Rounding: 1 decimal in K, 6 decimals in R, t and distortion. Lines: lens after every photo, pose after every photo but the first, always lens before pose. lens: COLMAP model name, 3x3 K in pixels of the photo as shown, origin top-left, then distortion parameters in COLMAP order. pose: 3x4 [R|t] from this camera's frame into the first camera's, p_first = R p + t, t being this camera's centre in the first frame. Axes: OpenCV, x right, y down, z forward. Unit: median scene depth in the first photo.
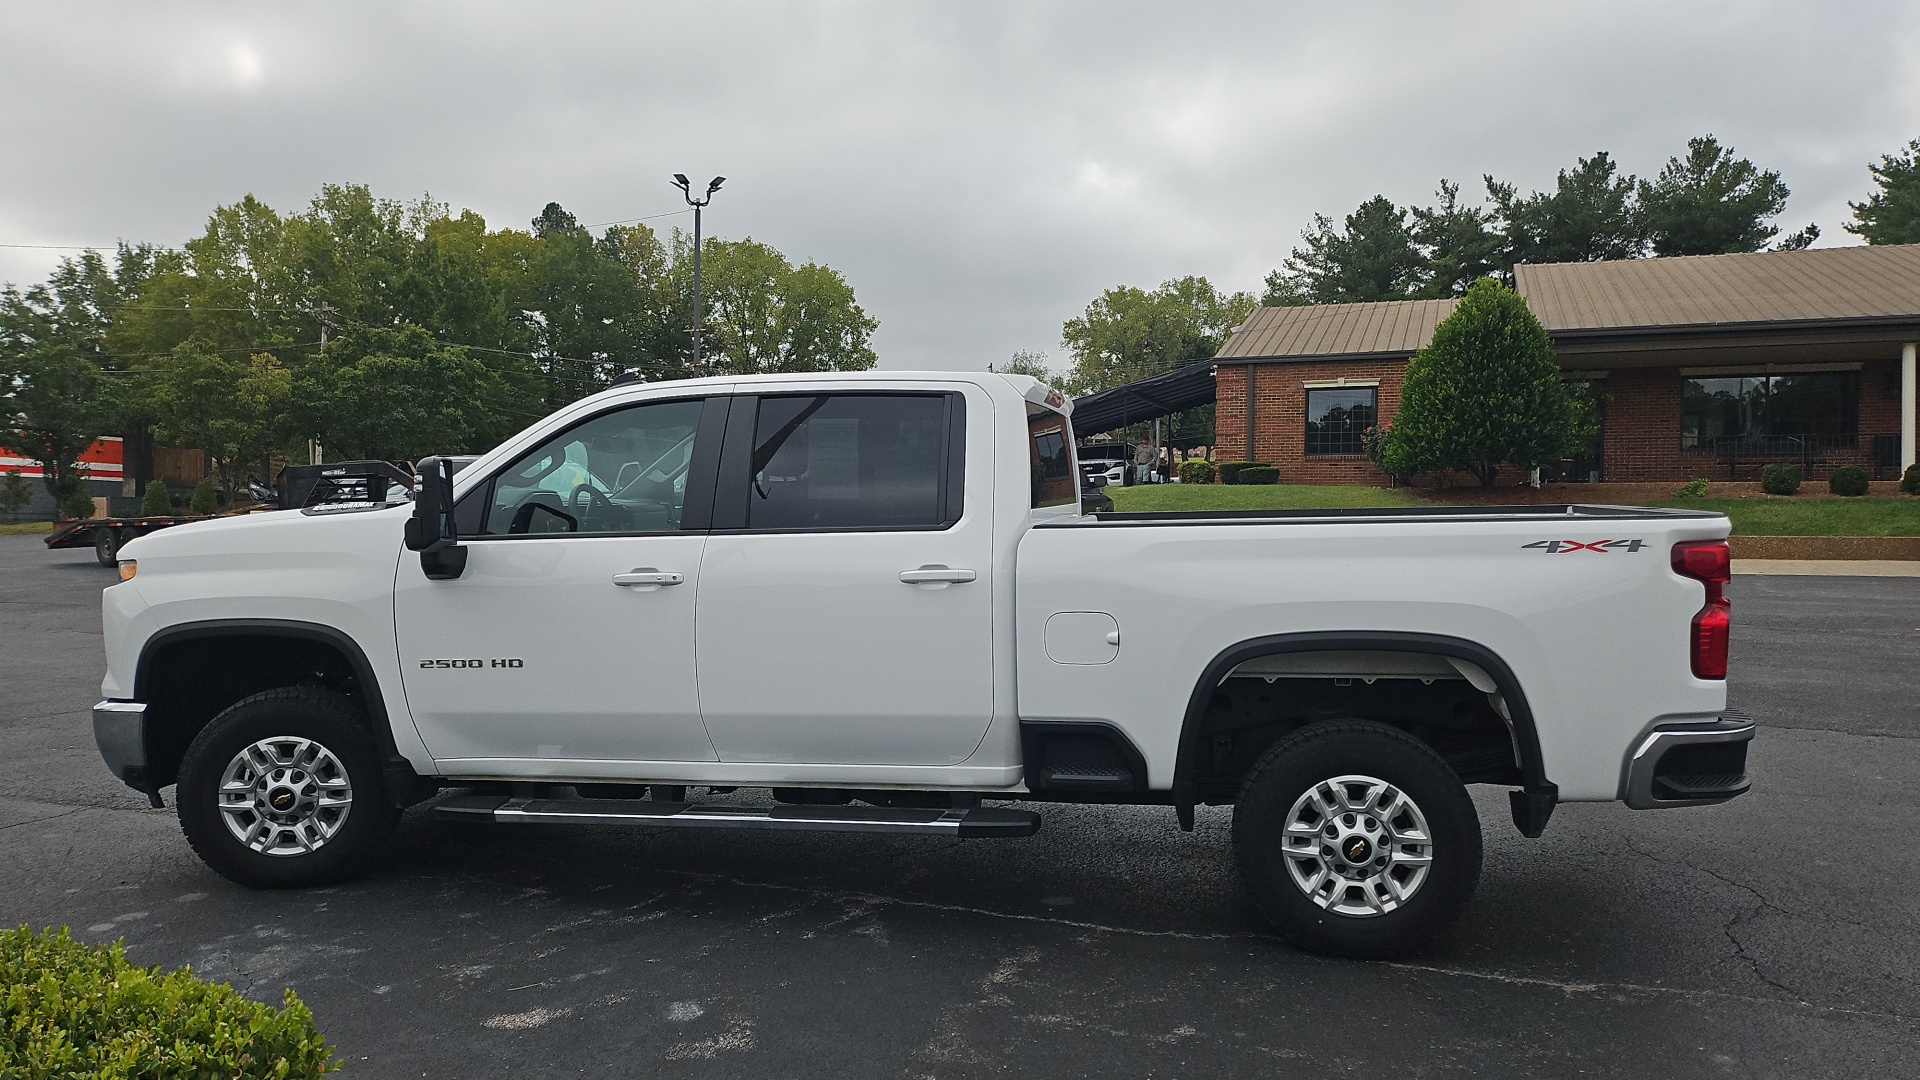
lens RADIAL K [[1341.4, 0, 944.7], [0, 1341.4, 570.0], [0, 0, 1]] dist [0.065827, -0.064042]
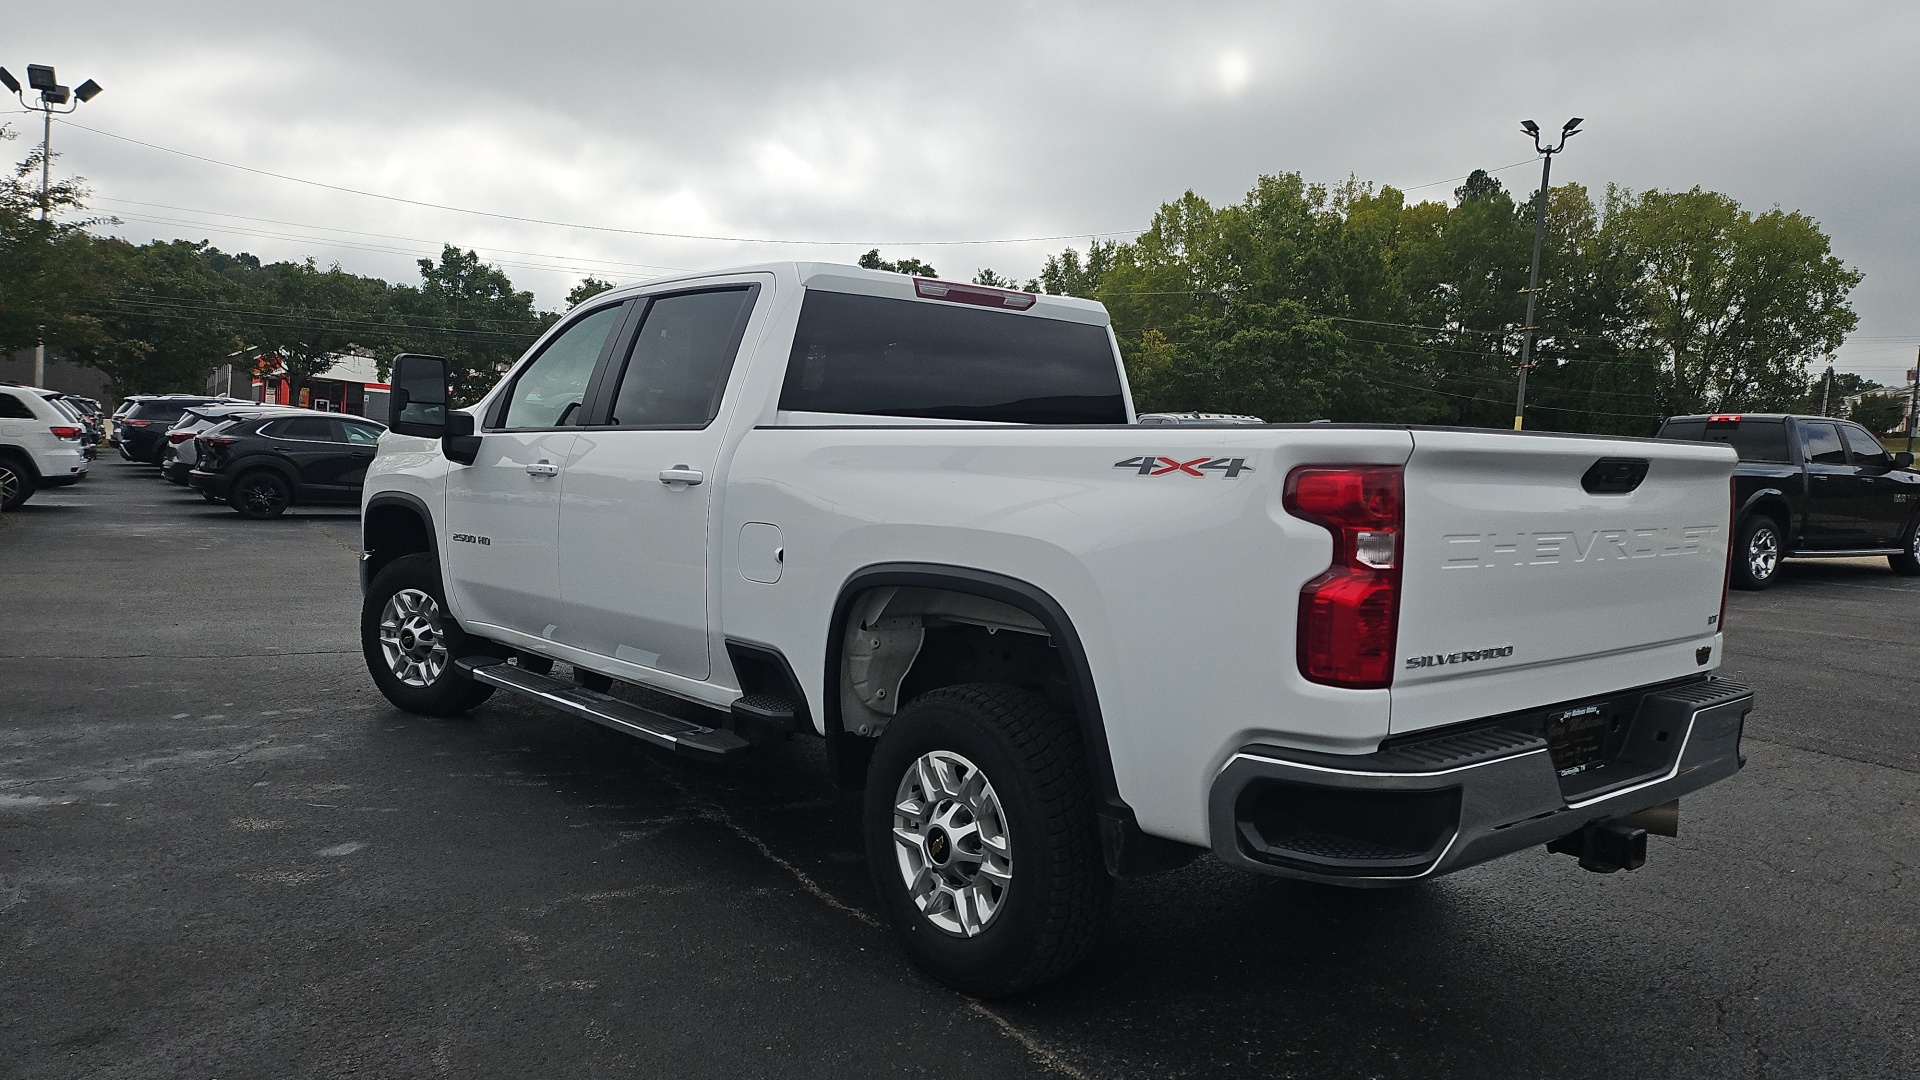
lens RADIAL K [[1341.4, 0, 965.1], [0, 1341.4, 540.3], [0, 0, 1]] dist [0.065827, -0.064042]
pose [[0.789841, 0.076448, -0.608528, 0.150350], [-0.079441, 0.996595, 0.022090, 0.002474], [0.608144, 0.030894, 0.793225, 0.075039]]
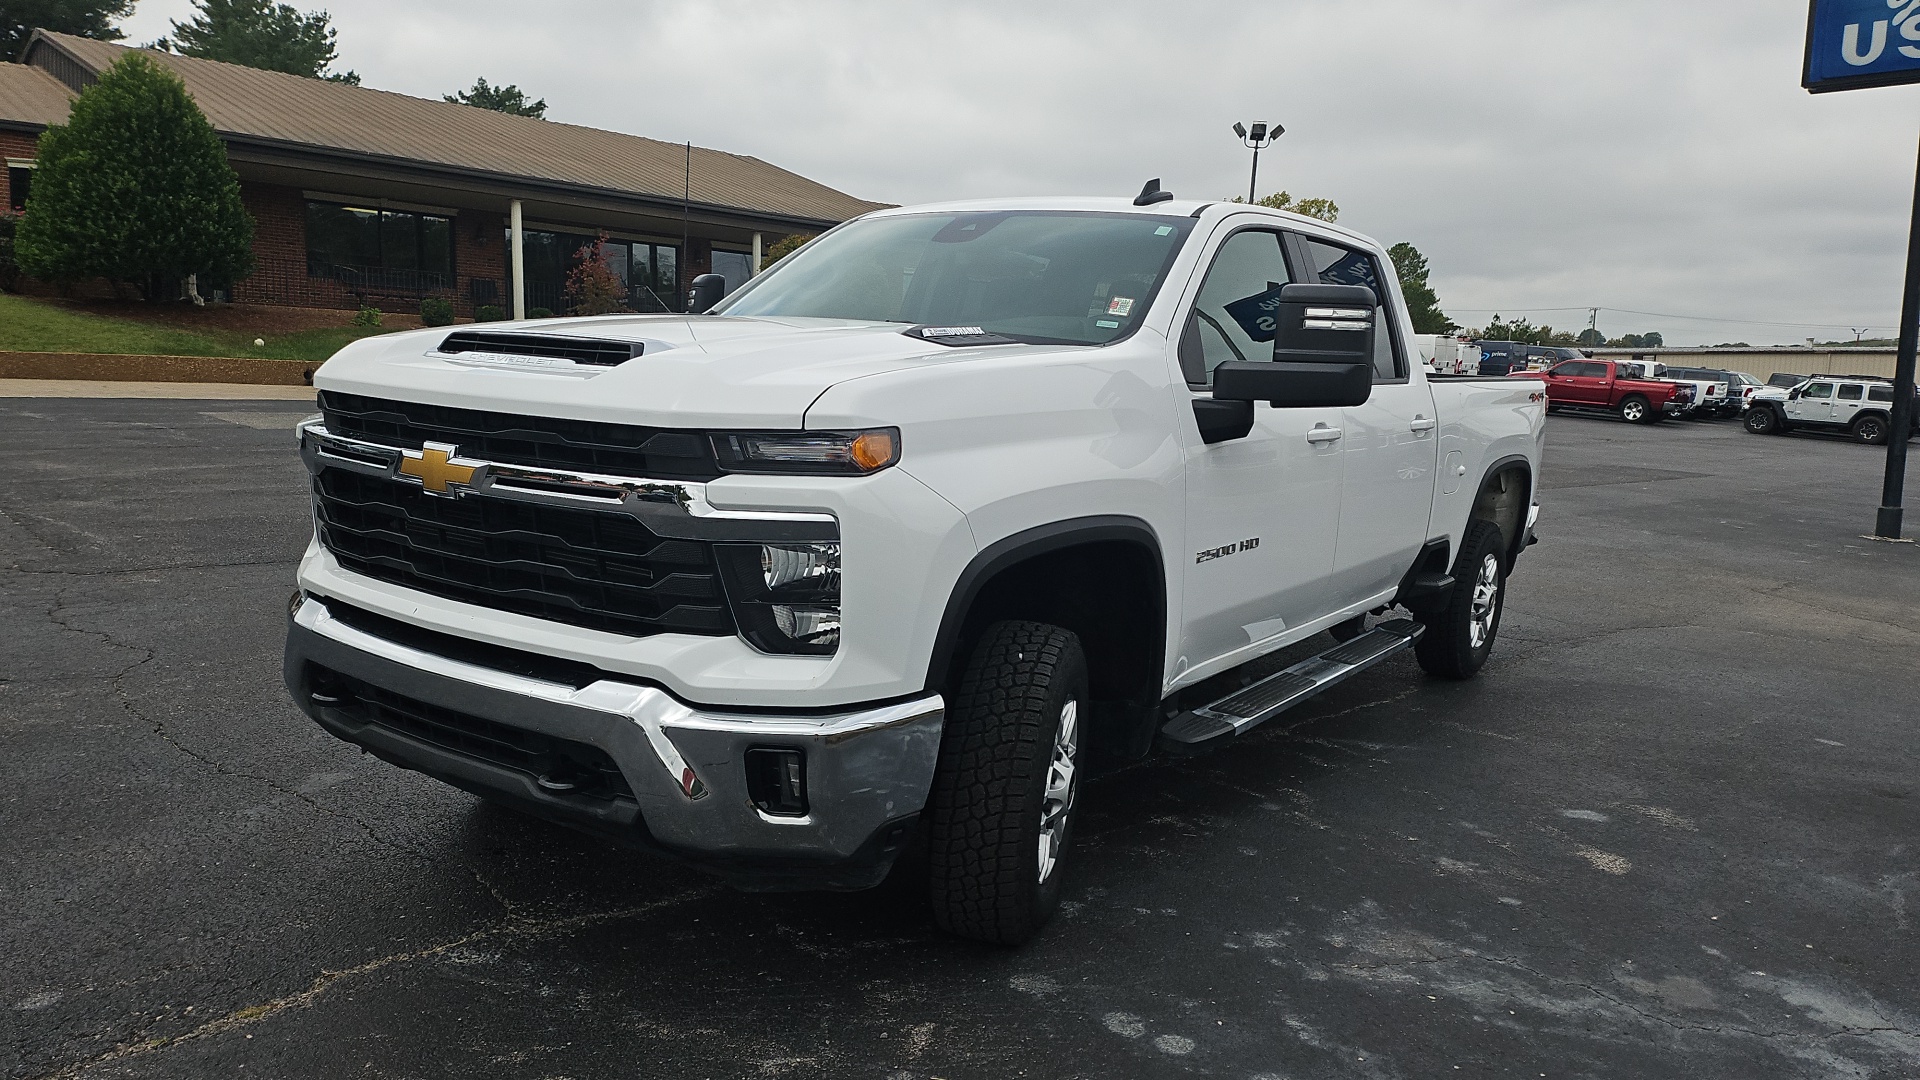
lens RADIAL K [[1341.4, 0, 999.4], [0, 1341.4, 587.3], [0, 0, 1]] dist [0.065827, -0.064042]
pose [[0.398058, -0.132629, 0.907722, -0.213305], [0.003270, 0.989692, 0.143172, -0.004042], [-0.917355, -0.054022, 0.394388, 0.155119]]
